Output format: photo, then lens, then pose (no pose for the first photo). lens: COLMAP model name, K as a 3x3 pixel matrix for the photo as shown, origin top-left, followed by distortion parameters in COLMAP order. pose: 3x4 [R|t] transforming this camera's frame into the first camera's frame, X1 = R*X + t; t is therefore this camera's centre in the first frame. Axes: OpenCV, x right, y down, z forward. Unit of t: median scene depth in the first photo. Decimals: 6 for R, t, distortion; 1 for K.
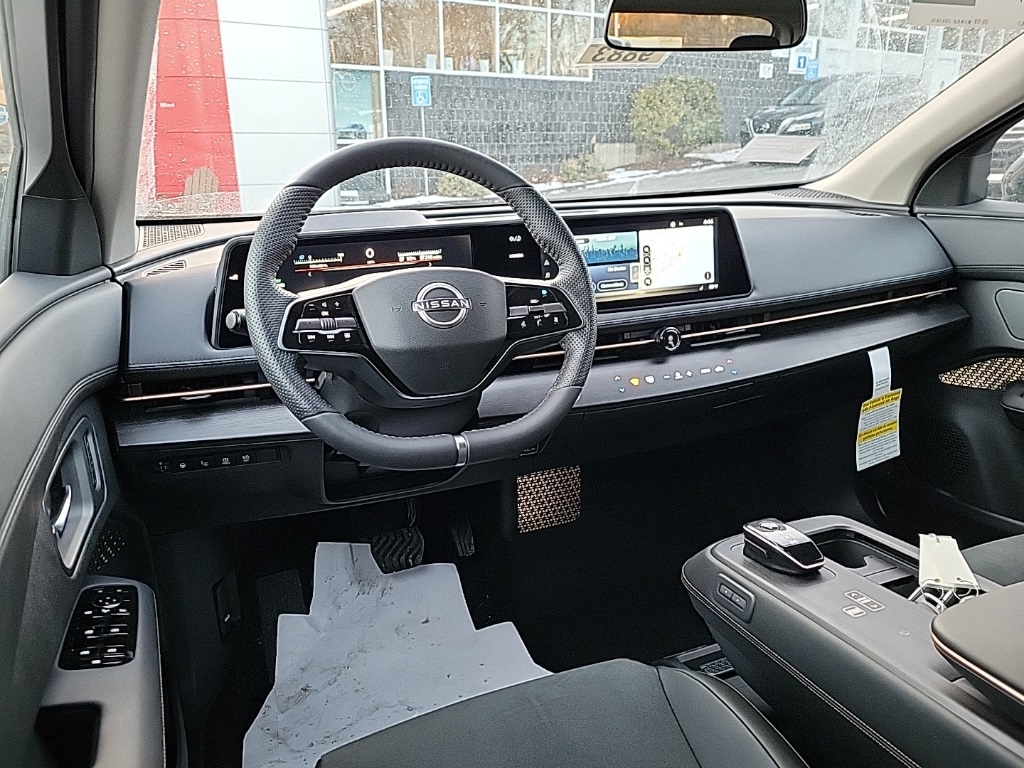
lens RADIAL K [[774.3, 0, 509.9], [0, 774.3, 385.6], [0, 0, 1]] dist [0.040123, -0.000085]
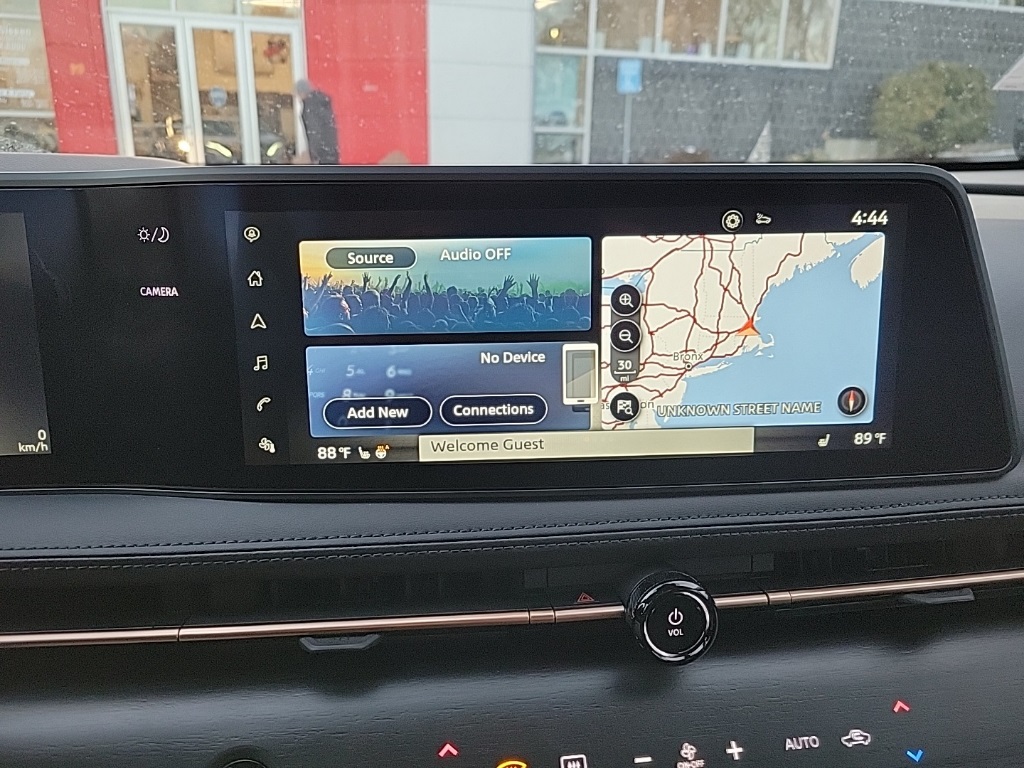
lens RADIAL K [[790.2, 0, 509.6], [0, 790.2, 380.4], [0, 0, 1]] dist [0.016007, 0.002691]
pose [[0.963445, 0.103001, -0.247314, 0.209784], [-0.104160, 0.994525, 0.008430, -0.142635], [0.246828, 0.017638, 0.968899, 0.699194]]
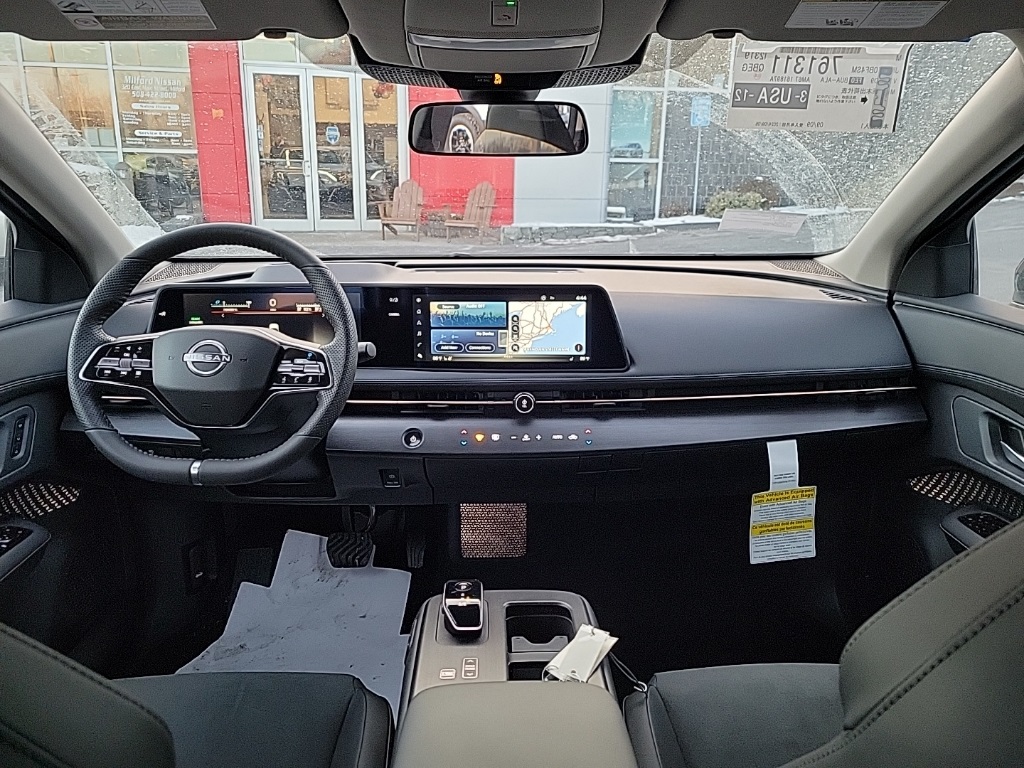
lens RADIAL K [[767.7, 0, 508.2], [0, 767.7, 370.8], [0, 0, 1]] dist [0.047020, -0.005478]
pose [[0.927803, 0.120109, -0.353208, 0.555017], [-0.130922, 0.991369, -0.006788, -0.093802], [0.349344, 0.052540, 0.935520, -0.010275]]
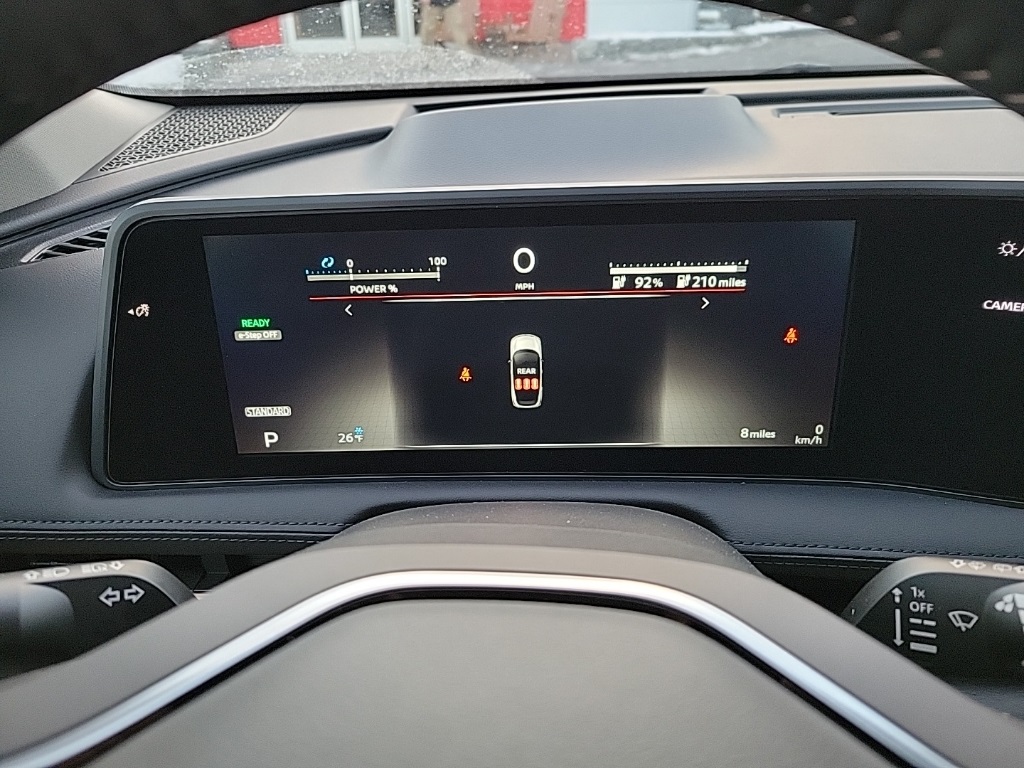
lens RADIAL K [[768.8, 0, 517.2], [0, 768.8, 398.8], [0, 0, 1]] dist [0.043436, -0.002226]
pose [[0.912231, 0.198689, -0.358270, -0.046700], [-0.116350, 0.964159, 0.238452, -0.173779], [0.392808, -0.175838, 0.902653, 0.621104]]
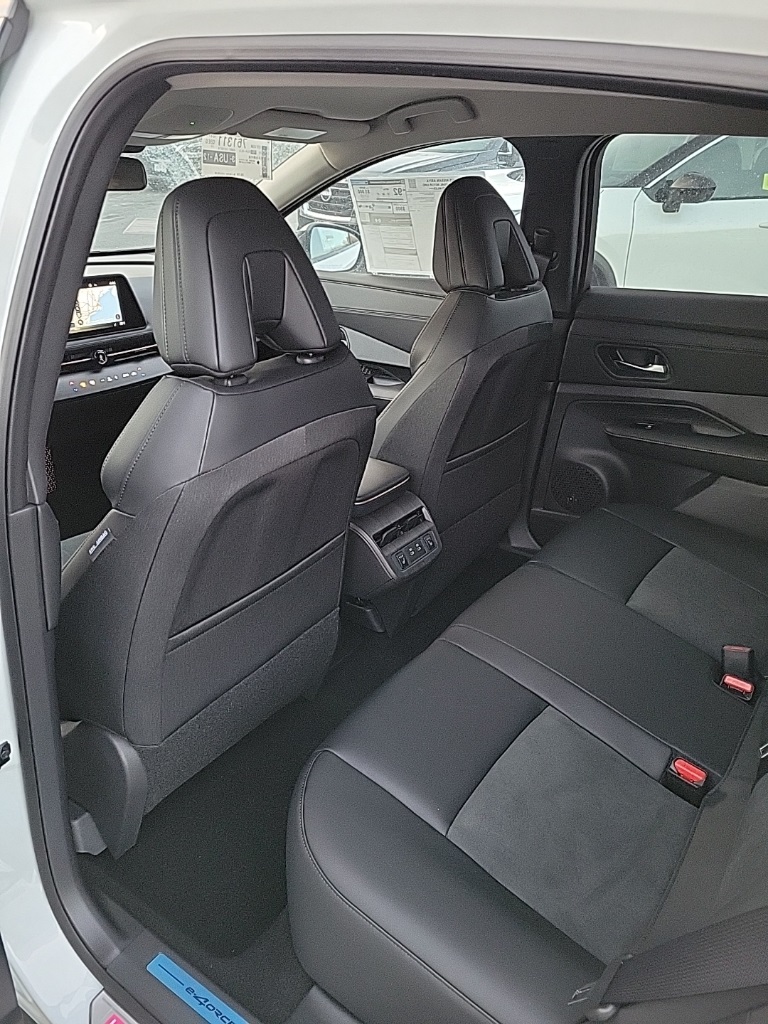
lens RADIAL K [[767.7, 0, 376.4], [0, 767.7, 509.5], [0, 0, 1]] dist [0.047020, -0.005478]
pose [[0.851480, -0.170638, 0.495848, -0.164985], [0.107932, 0.982358, 0.152719, 0.069779], [-0.513160, -0.076519, 0.854875, -0.730544]]
